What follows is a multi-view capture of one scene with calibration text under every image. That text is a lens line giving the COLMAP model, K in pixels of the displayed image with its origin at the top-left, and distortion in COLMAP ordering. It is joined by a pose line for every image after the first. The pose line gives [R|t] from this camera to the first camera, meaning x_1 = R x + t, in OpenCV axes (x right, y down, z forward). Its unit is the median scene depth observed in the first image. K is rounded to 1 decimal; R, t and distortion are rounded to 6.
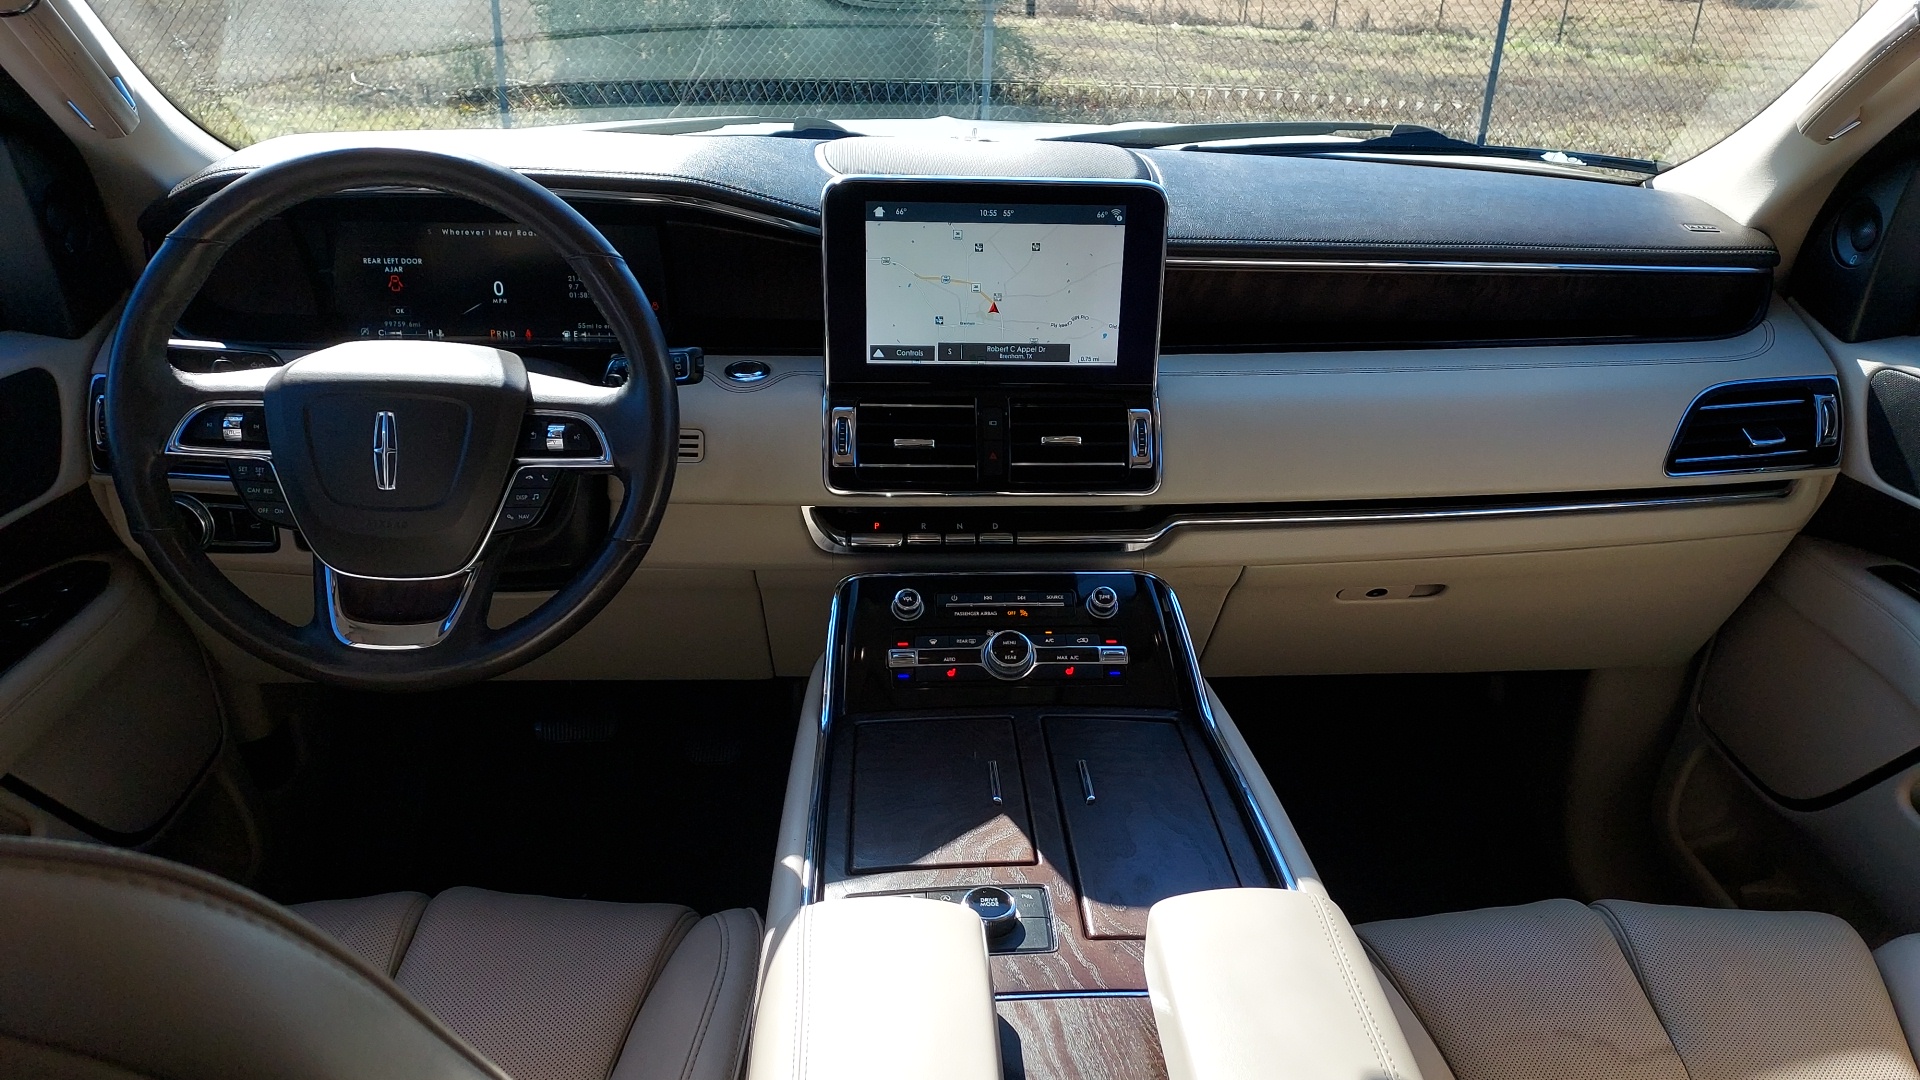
lens RADIAL K [[1367.1, 0, 992.8], [0, 1367.1, 550.0], [0, 0, 1]] dist [0.086120, -0.090762]
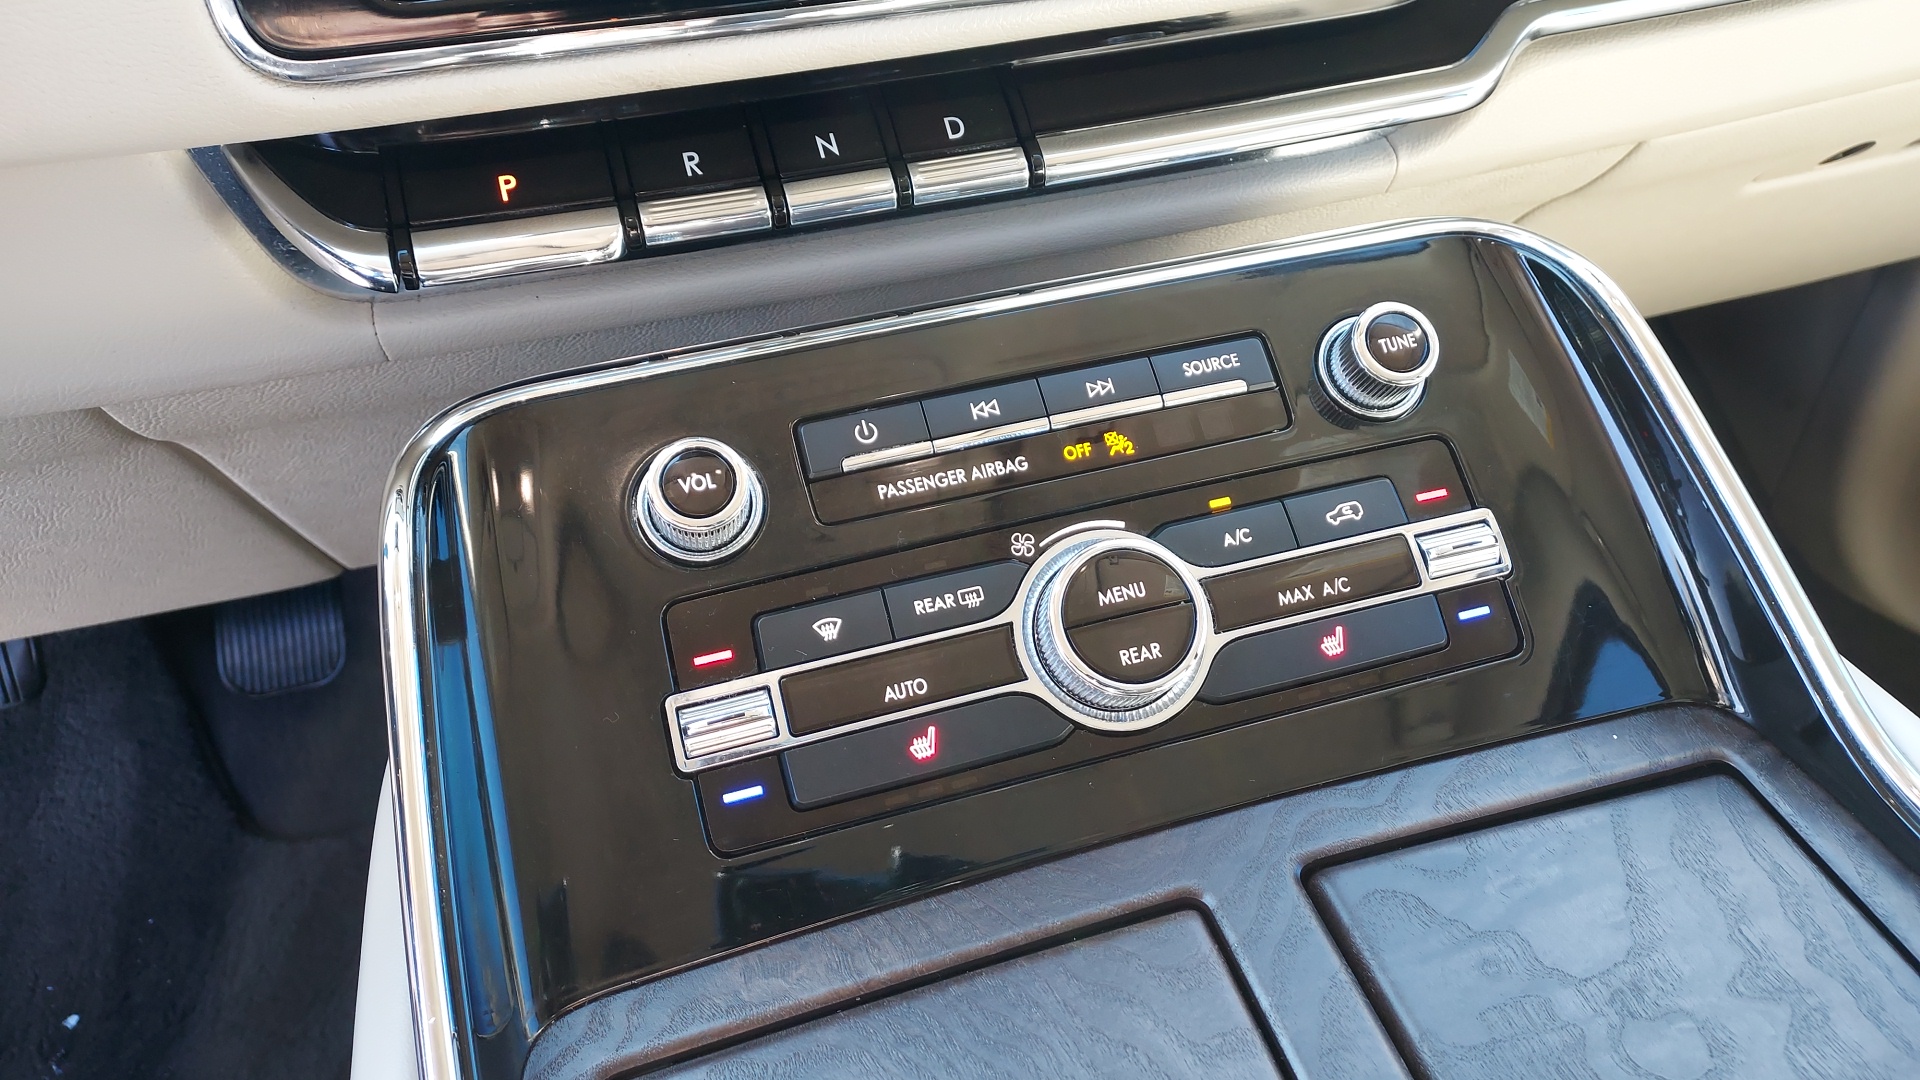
lens RADIAL K [[1367.1, 0, 992.8], [0, 1367.1, 550.0], [0, 0, 1]] dist [0.086120, -0.090762]
pose [[0.973094, -0.177042, 0.147460, -0.048687], [0.122136, 0.939025, 0.321426, -0.027330], [-0.195374, -0.294768, 0.935383, 0.751293]]
